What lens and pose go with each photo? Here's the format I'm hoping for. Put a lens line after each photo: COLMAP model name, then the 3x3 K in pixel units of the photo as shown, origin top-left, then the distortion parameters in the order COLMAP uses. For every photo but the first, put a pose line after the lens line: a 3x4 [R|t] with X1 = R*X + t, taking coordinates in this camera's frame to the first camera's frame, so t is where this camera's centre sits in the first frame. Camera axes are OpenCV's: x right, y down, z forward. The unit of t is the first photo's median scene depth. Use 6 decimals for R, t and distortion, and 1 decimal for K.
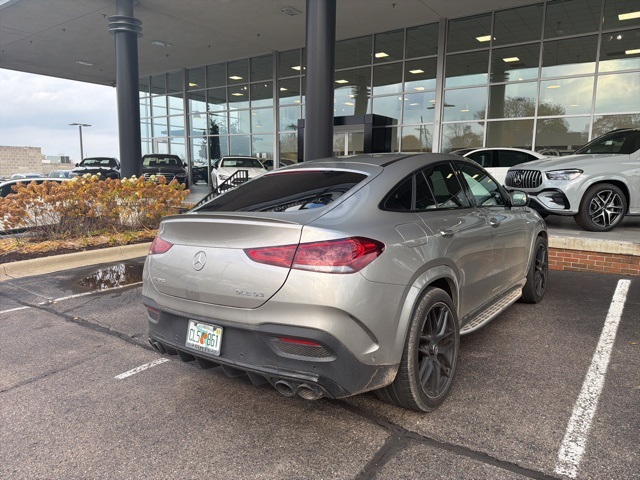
lens RADIAL K [[464.6, 0, 318.1], [0, 464.6, 238.6], [0, 0, 1]] dist [0.018461, -0.022041]
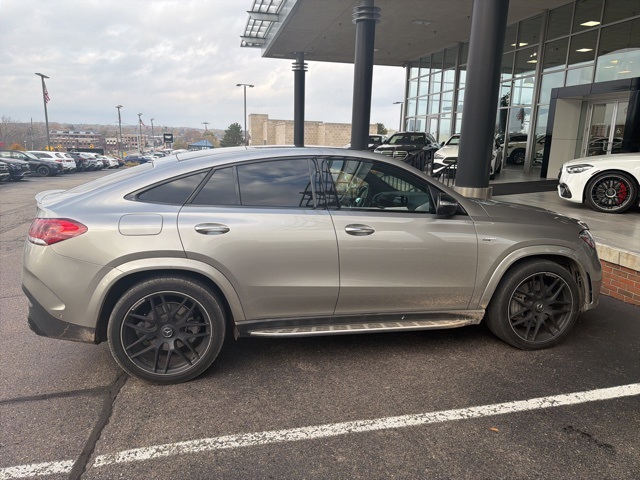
lens RADIAL K [[464.6, 0, 321.8], [0, 464.6, 236.6], [0, 0, 1]] dist [0.018461, -0.022041]
pose [[0.746118, 0.146089, -0.649589, 0.999396], [-0.110265, 0.989271, 0.095832, -0.107608], [0.656619, 0.000125, 0.754222, 0.346405]]
